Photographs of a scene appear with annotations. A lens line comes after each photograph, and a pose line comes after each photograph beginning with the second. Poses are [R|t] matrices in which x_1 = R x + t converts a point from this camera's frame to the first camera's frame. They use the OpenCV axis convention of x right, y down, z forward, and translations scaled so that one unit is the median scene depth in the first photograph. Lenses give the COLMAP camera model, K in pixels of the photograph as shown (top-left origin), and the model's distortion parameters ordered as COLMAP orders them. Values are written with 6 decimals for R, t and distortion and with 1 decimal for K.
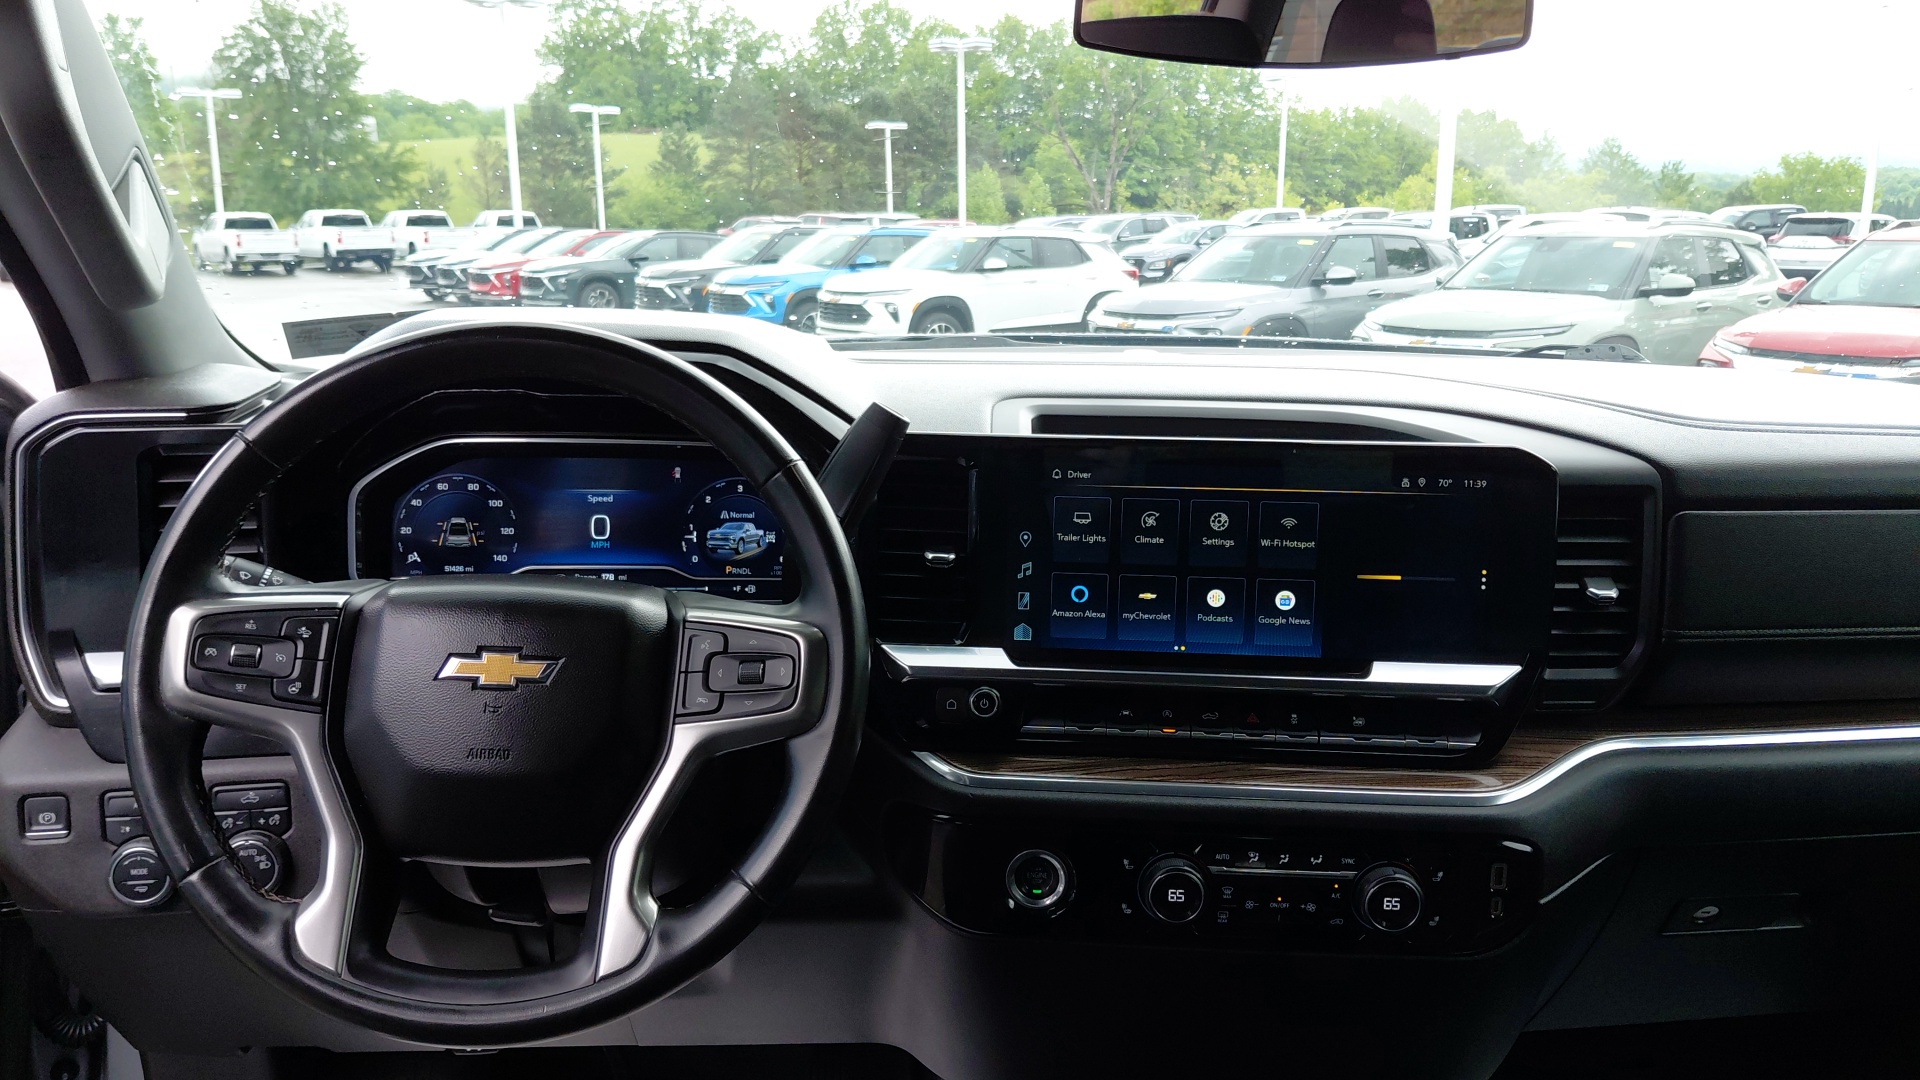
lens RADIAL K [[1411.6, 0, 971.4], [0, 1411.6, 549.8], [0, 0, 1]] dist [0.113080, -0.197871]
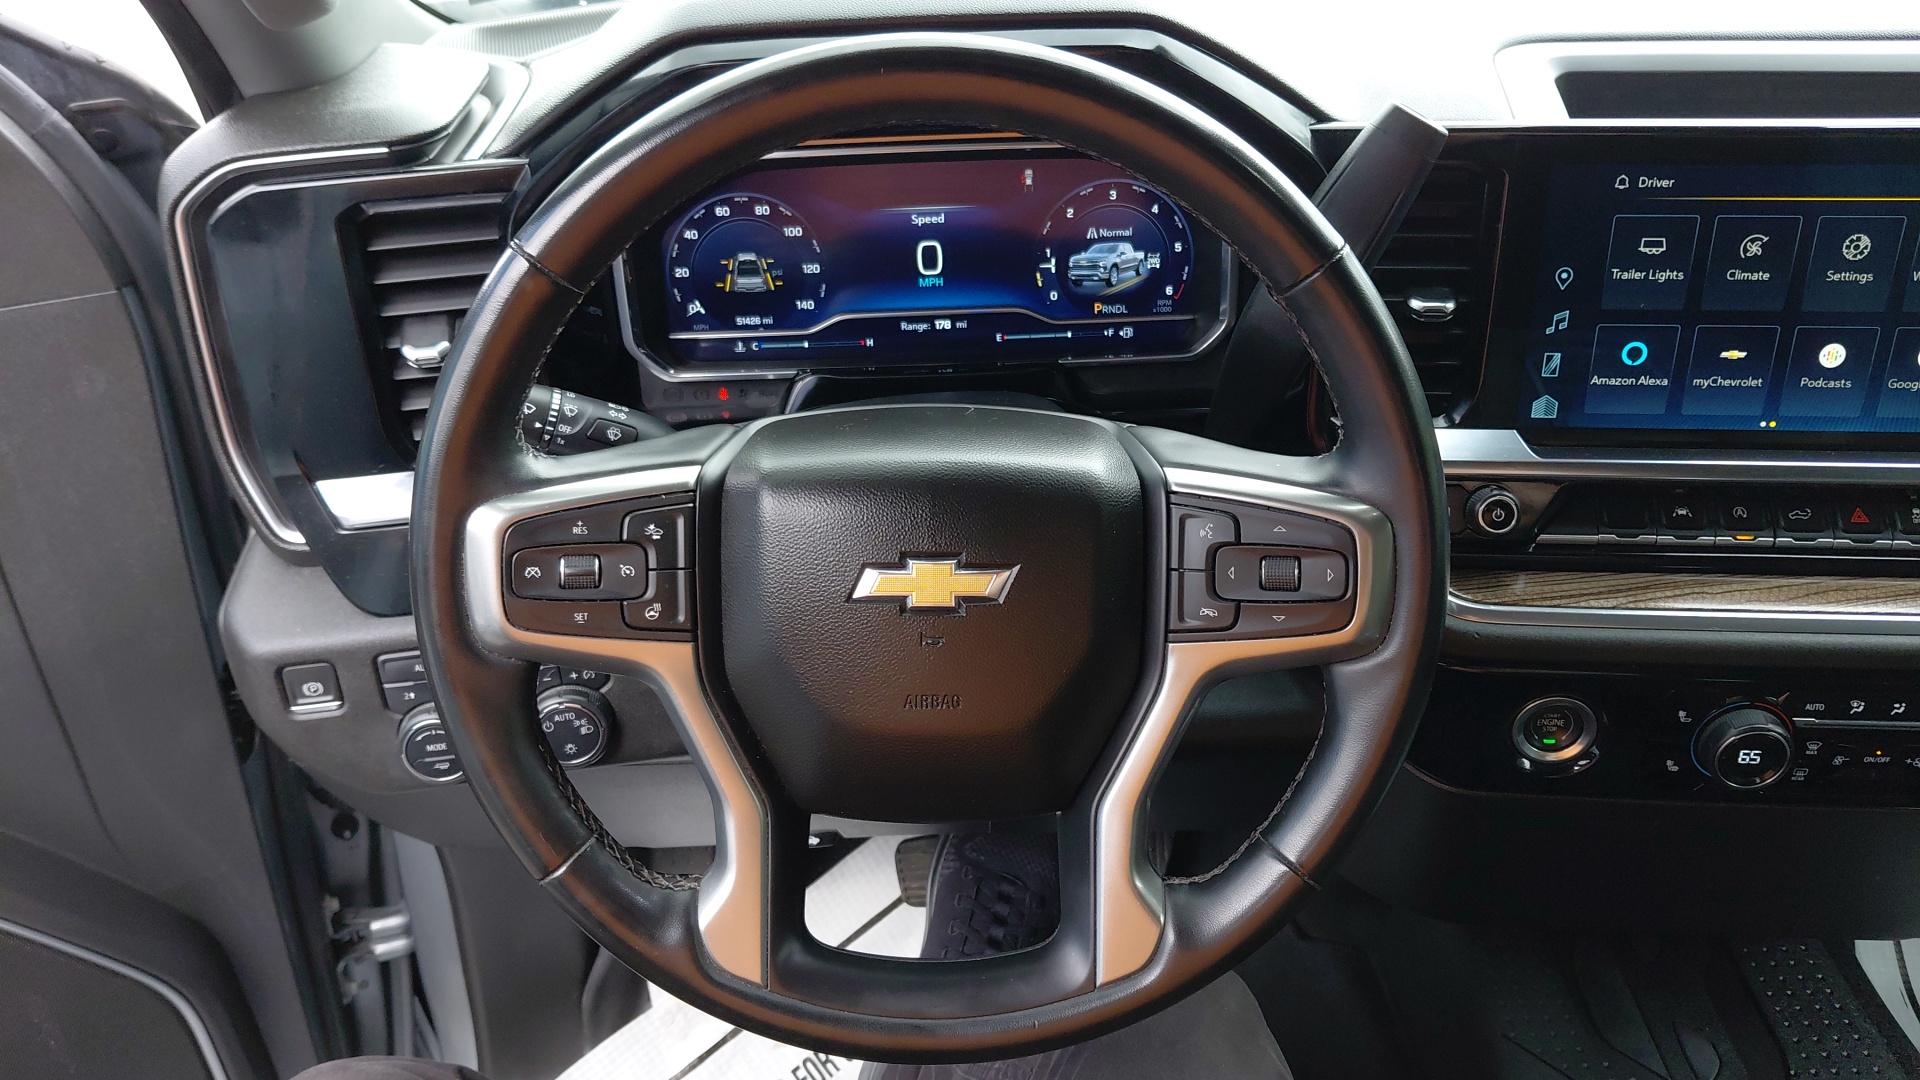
lens RADIAL K [[1398.7, 0, 975.1], [0, 1398.7, 538.8], [0, 0, 1]] dist [0.056071, -0.117919]
pose [[0.997279, -0.020237, -0.070889, -0.206172], [0.041859, 0.946982, 0.318548, -0.120390], [0.060684, -0.320649, 0.945252, 0.285179]]
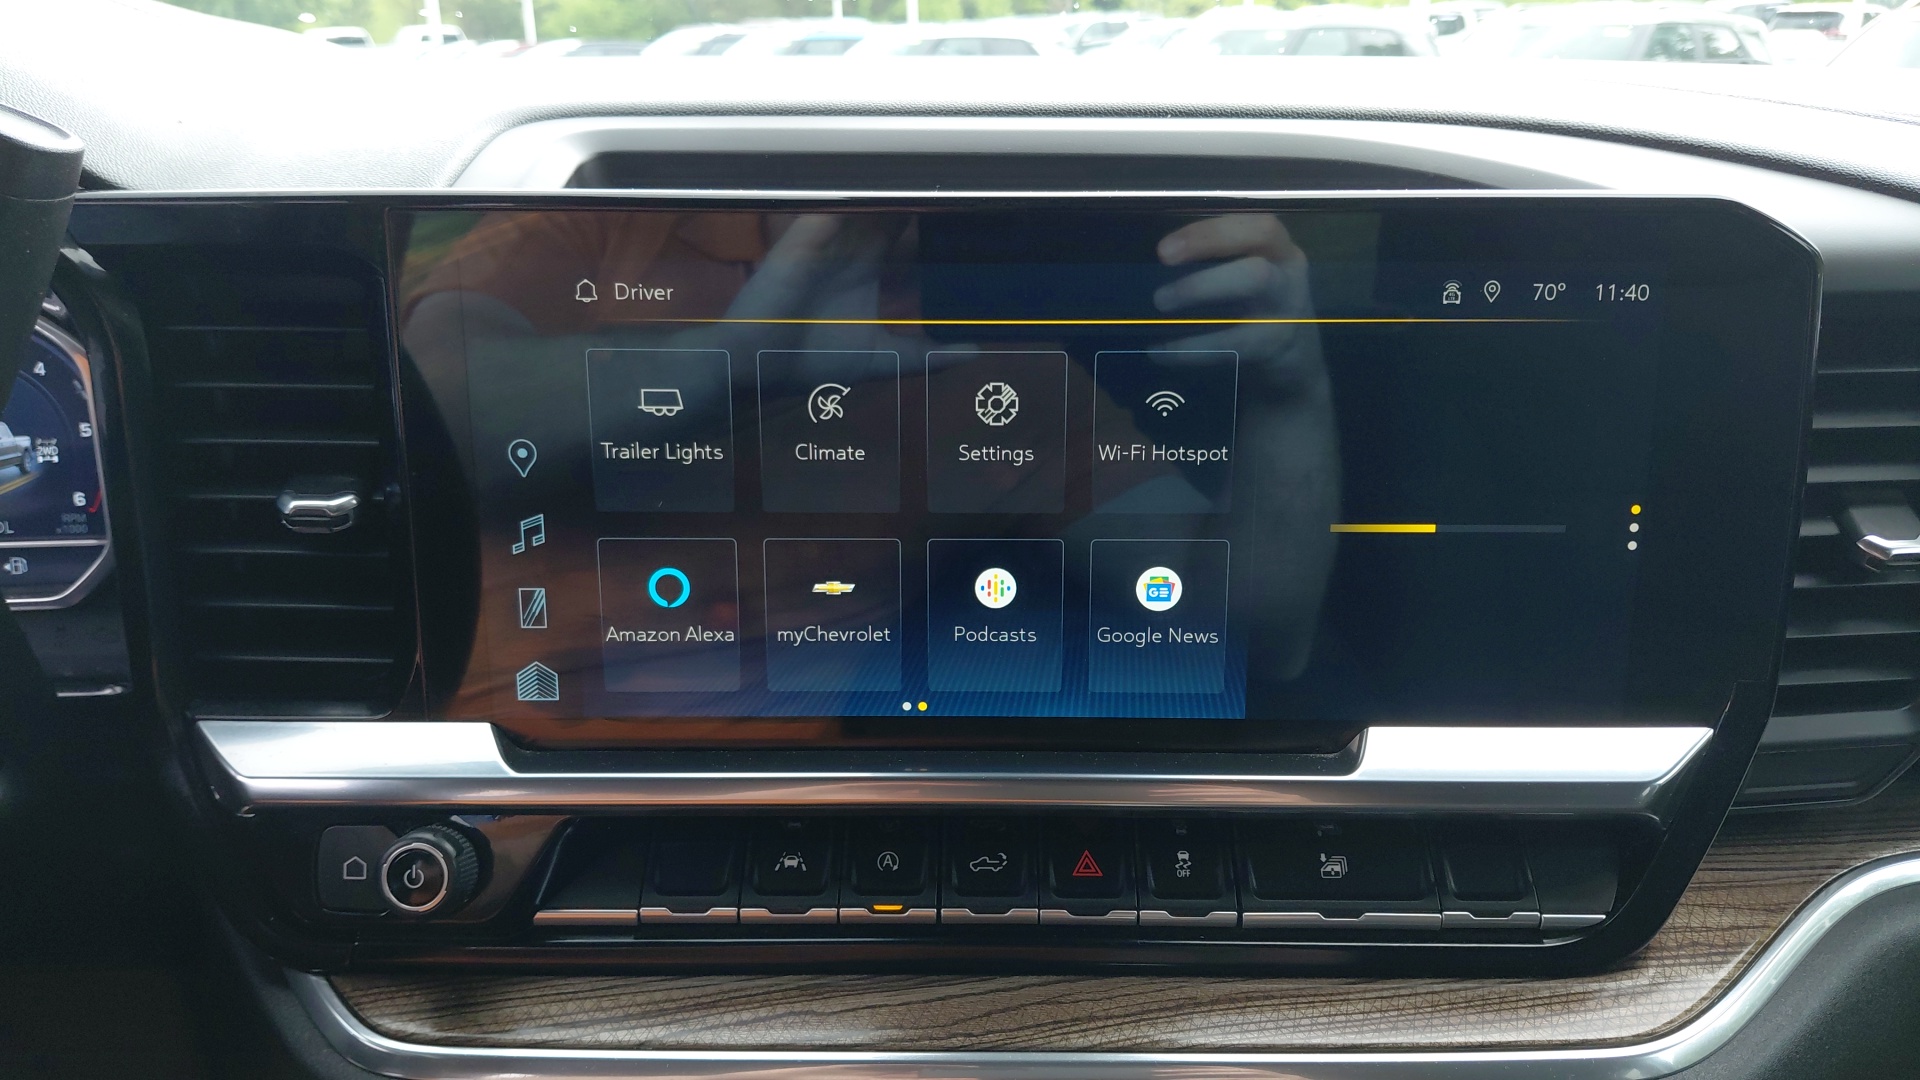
lens RADIAL K [[1381.3, 0, 979.0], [0, 1381.3, 543.4], [0, 0, 1]] dist [0.162529, -0.305513]
pose [[0.998746, -0.030912, 0.039380, 0.152687], [0.026001, 0.992479, 0.119621, -0.027934], [-0.042781, -0.118448, 0.992038, 0.599434]]
